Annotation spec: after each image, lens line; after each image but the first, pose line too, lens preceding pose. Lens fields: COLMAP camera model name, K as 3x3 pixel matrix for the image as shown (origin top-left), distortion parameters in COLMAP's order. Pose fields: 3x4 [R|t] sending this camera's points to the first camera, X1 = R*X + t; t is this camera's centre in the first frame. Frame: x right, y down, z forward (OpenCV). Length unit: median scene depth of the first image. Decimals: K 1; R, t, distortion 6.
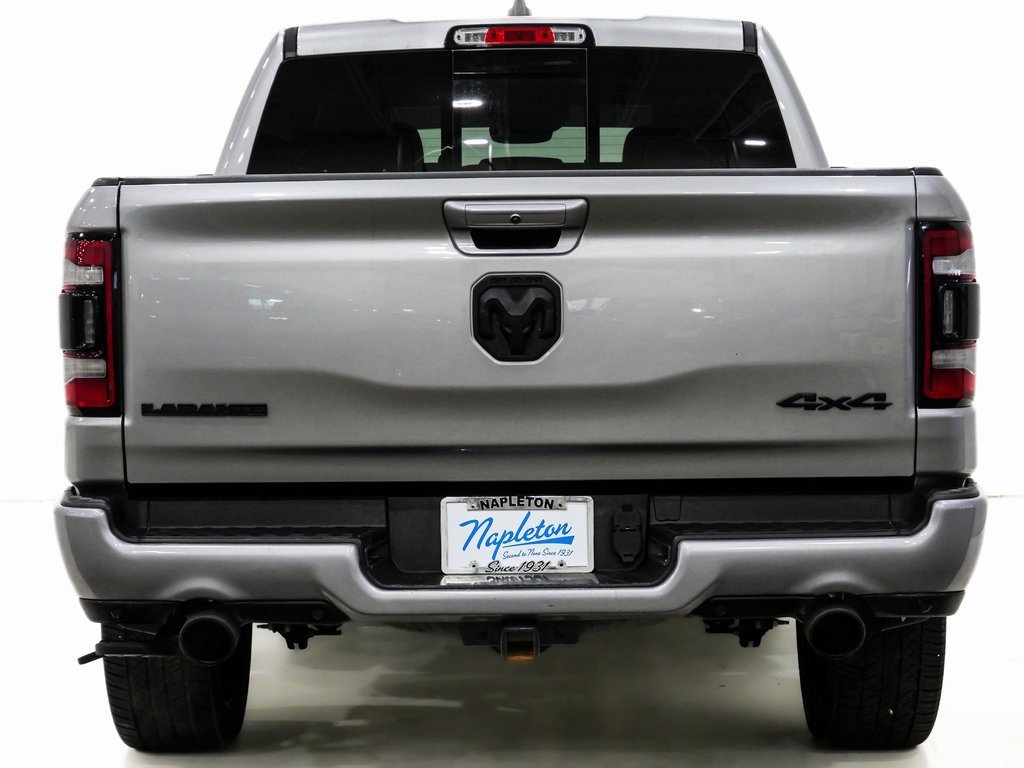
lens RADIAL K [[2235.8, 0, 507.2], [0, 2235.8, 379.4], [0, 0, 1]] dist [0.005994, 0.000000]
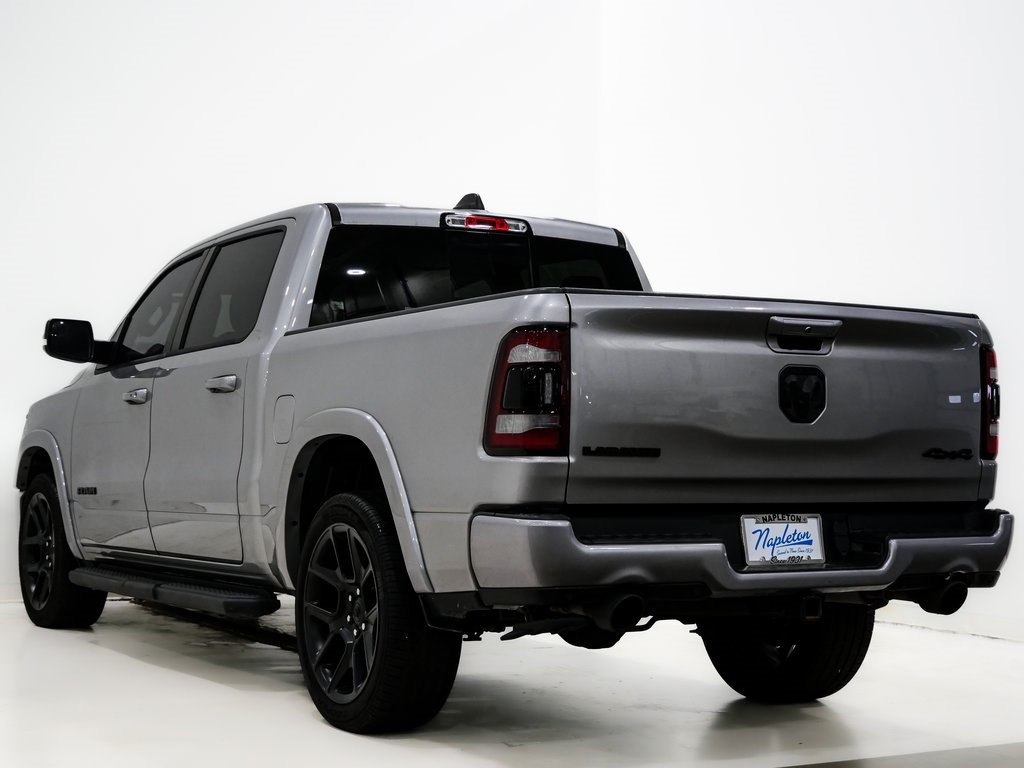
lens RADIAL K [[1800.3, 0, 514.0], [0, 1800.3, 387.7], [0, 0, 1]] dist [0.000793, 0.000000]
pose [[0.858430, 0.037767, 0.511539, -0.784841], [0.013342, 0.995304, -0.095872, 0.082352], [-0.512758, 0.089124, 0.853895, 0.043467]]
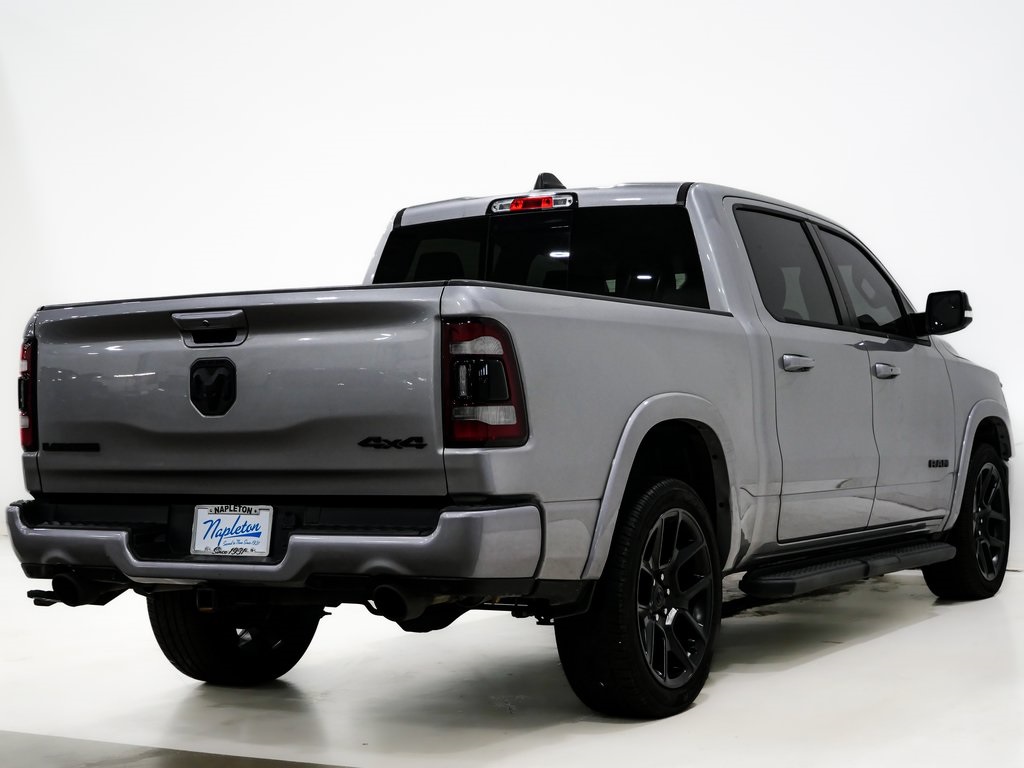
lens RADIAL K [[1804.2, 0, 515.0], [0, 1804.2, 387.5], [0, 0, 1]] dist [0.100803, 0.000000]
pose [[0.867042, -0.011443, -0.498104, 0.794057], [-0.020129, 0.998116, -0.057968, 0.040178], [0.497829, 0.060286, 0.865177, 0.021333]]
